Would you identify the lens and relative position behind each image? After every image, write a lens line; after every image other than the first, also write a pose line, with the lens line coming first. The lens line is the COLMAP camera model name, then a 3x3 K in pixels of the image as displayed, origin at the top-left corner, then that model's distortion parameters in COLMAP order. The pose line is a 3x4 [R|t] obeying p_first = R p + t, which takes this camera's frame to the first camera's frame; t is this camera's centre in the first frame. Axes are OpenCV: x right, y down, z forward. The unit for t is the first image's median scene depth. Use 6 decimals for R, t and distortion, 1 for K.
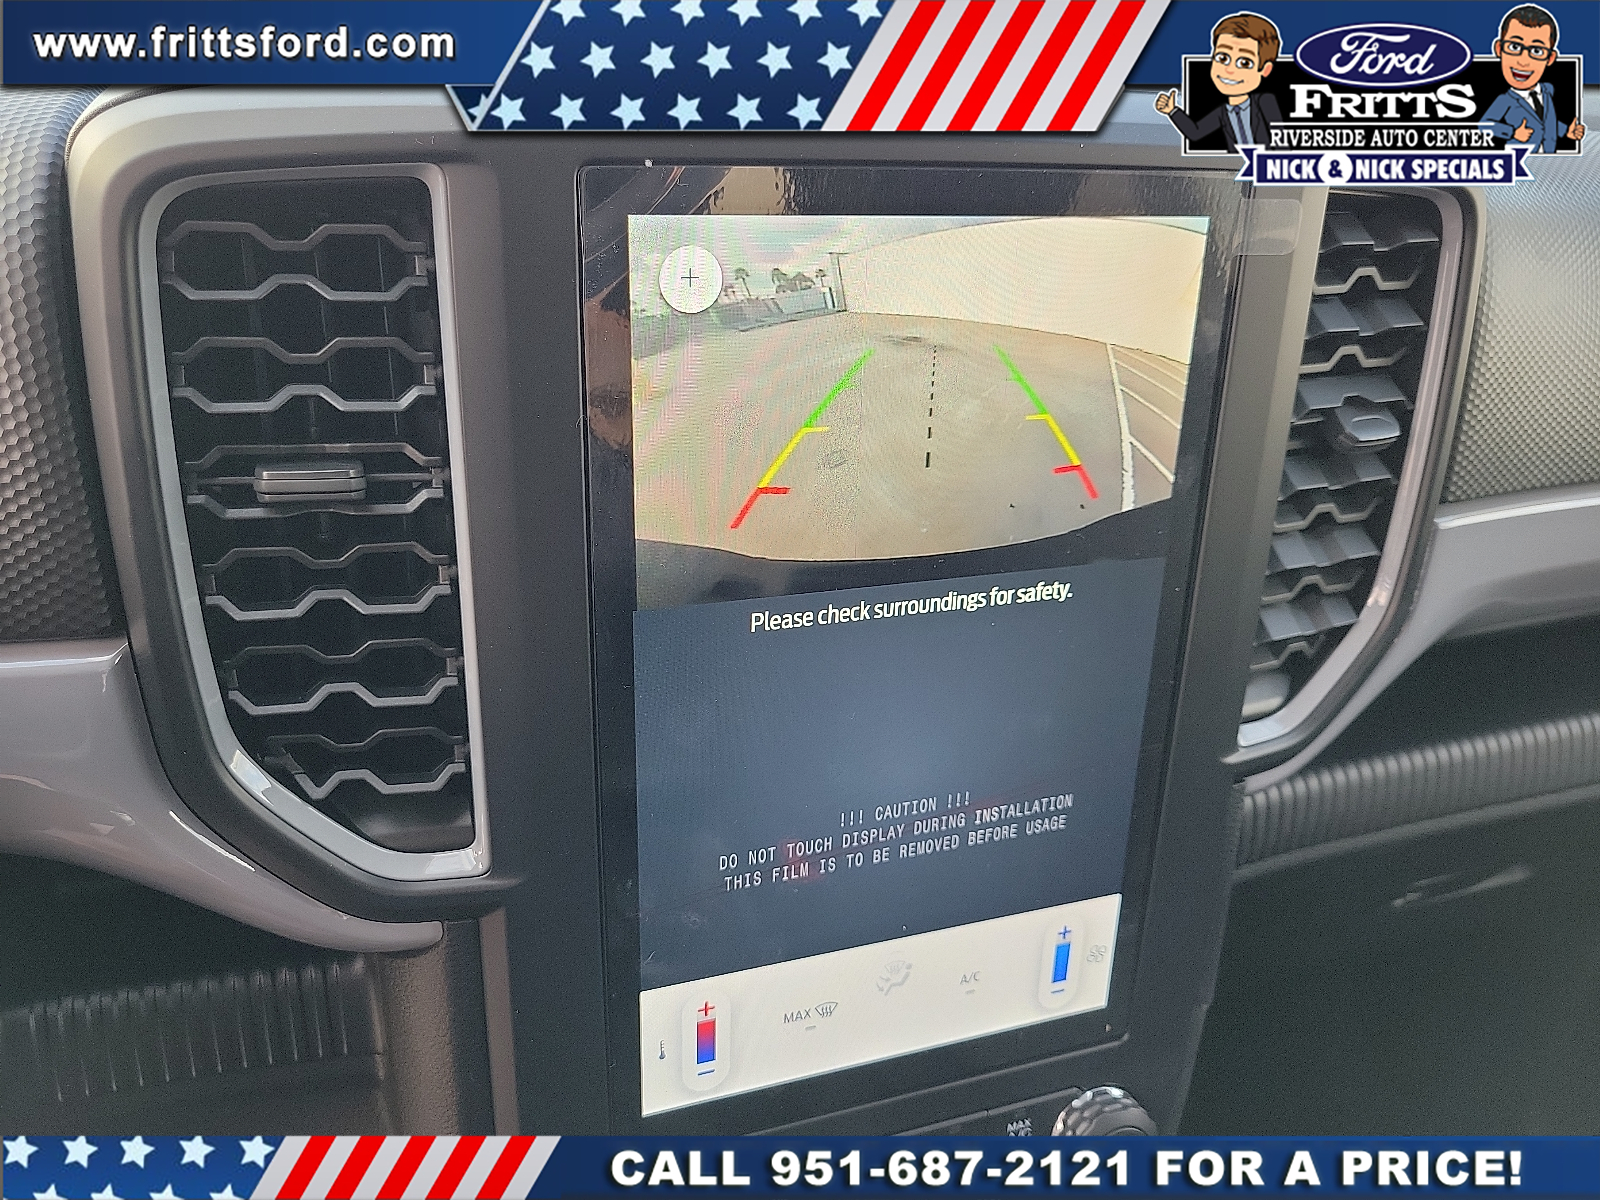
lens RADIAL K [[1196.3, 0, 804.6], [0, 1196.3, 601.0], [0, 0, 1]] dist [0.003791, -0.007233]
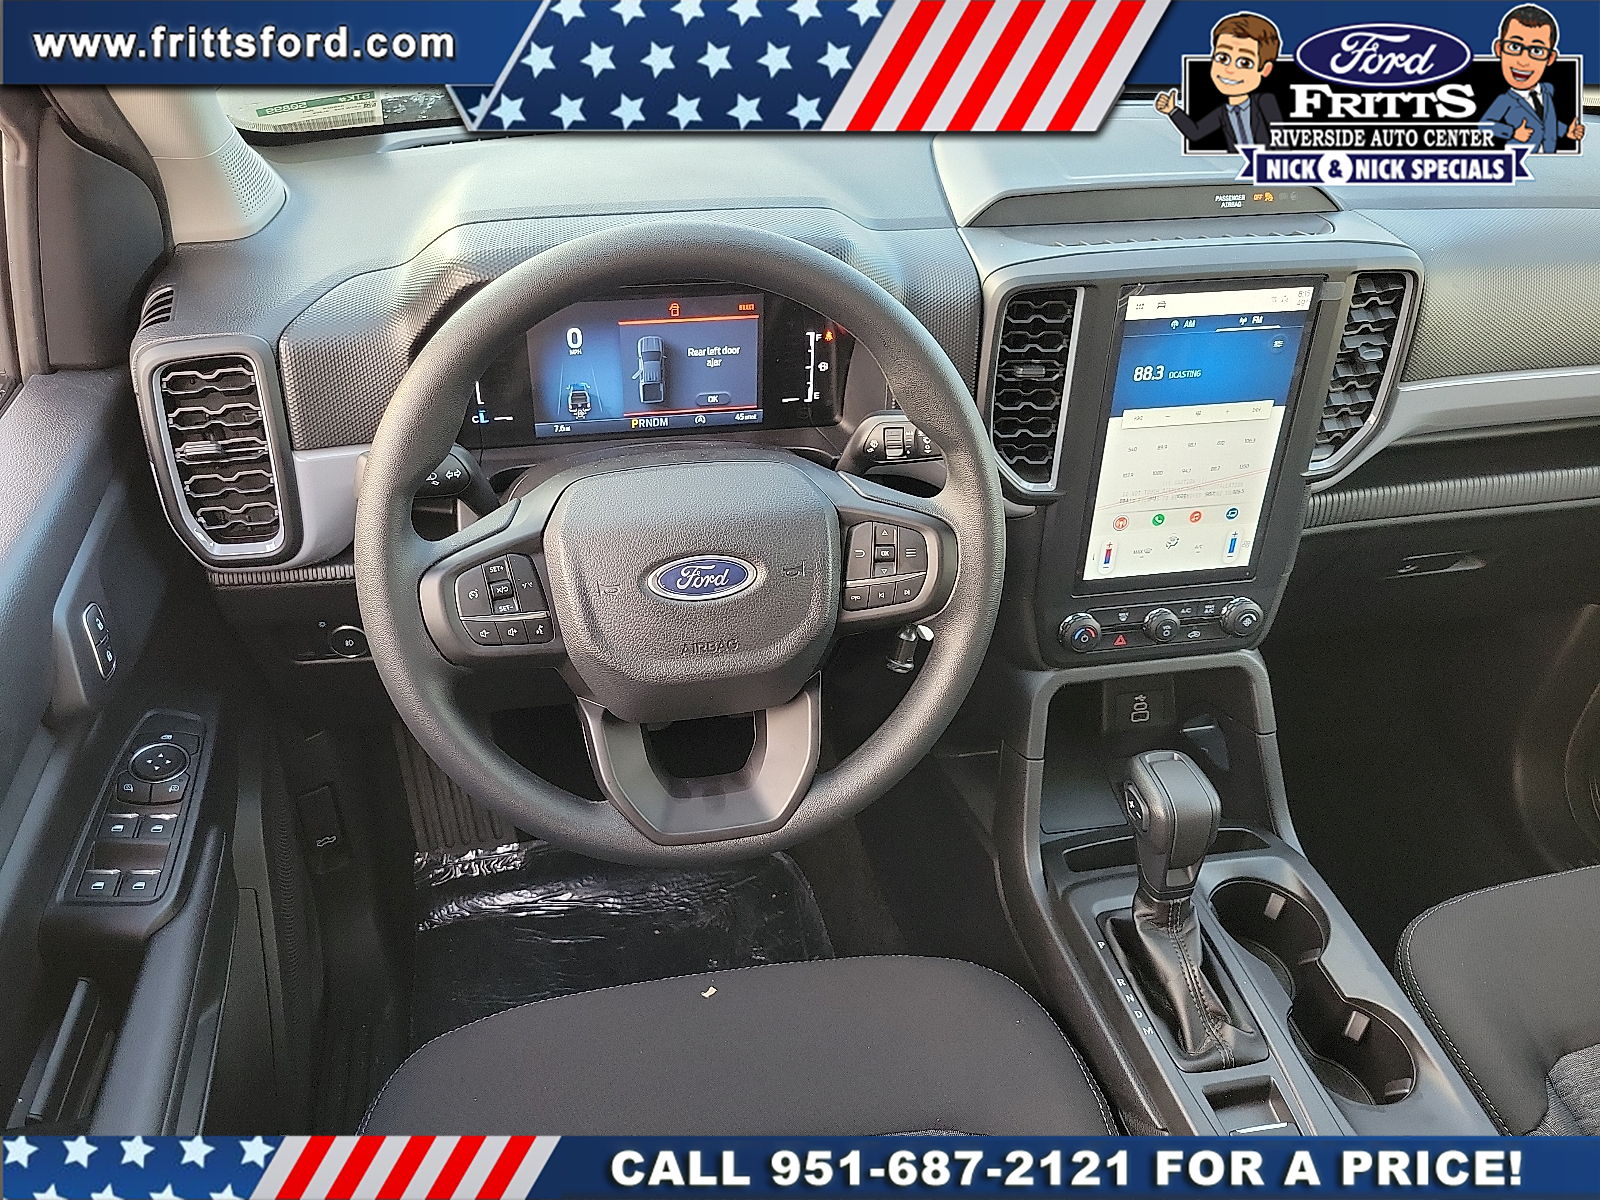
lens RADIAL K [[1196.3, 0, 786.9], [0, 1196.3, 585.9], [0, 0, 1]] dist [0.003791, -0.007233]
pose [[0.987868, 0.064541, -0.141251, -0.433864], [-0.040456, 0.985096, 0.167181, -0.027628], [0.149936, -0.159438, 0.975755, -1.994293]]
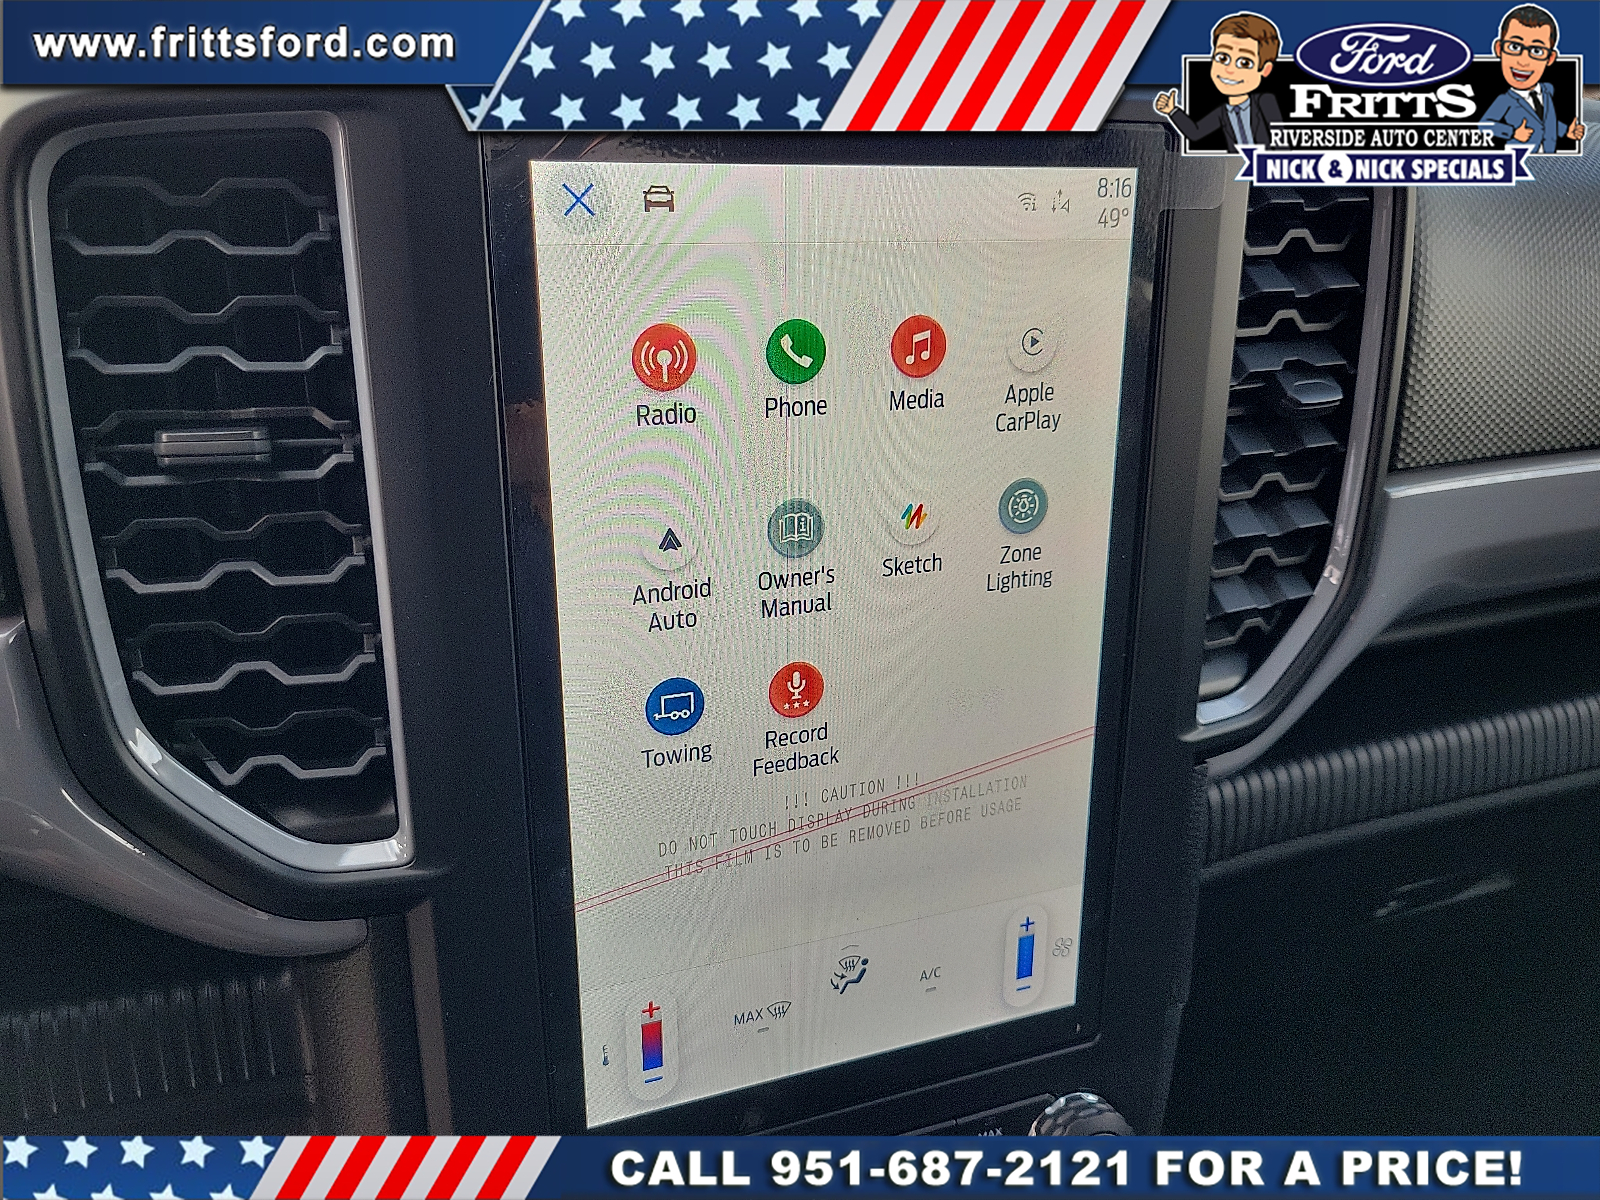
lens RADIAL K [[1196.3, 0, 787.7], [0, 1196.3, 604.6], [0, 0, 1]] dist [0.003791, -0.007233]
pose [[0.999393, -0.034228, 0.006464, 0.029639], [0.034547, 0.997703, -0.058276, 0.074703], [-0.004454, 0.058464, 0.998280, 0.030066]]
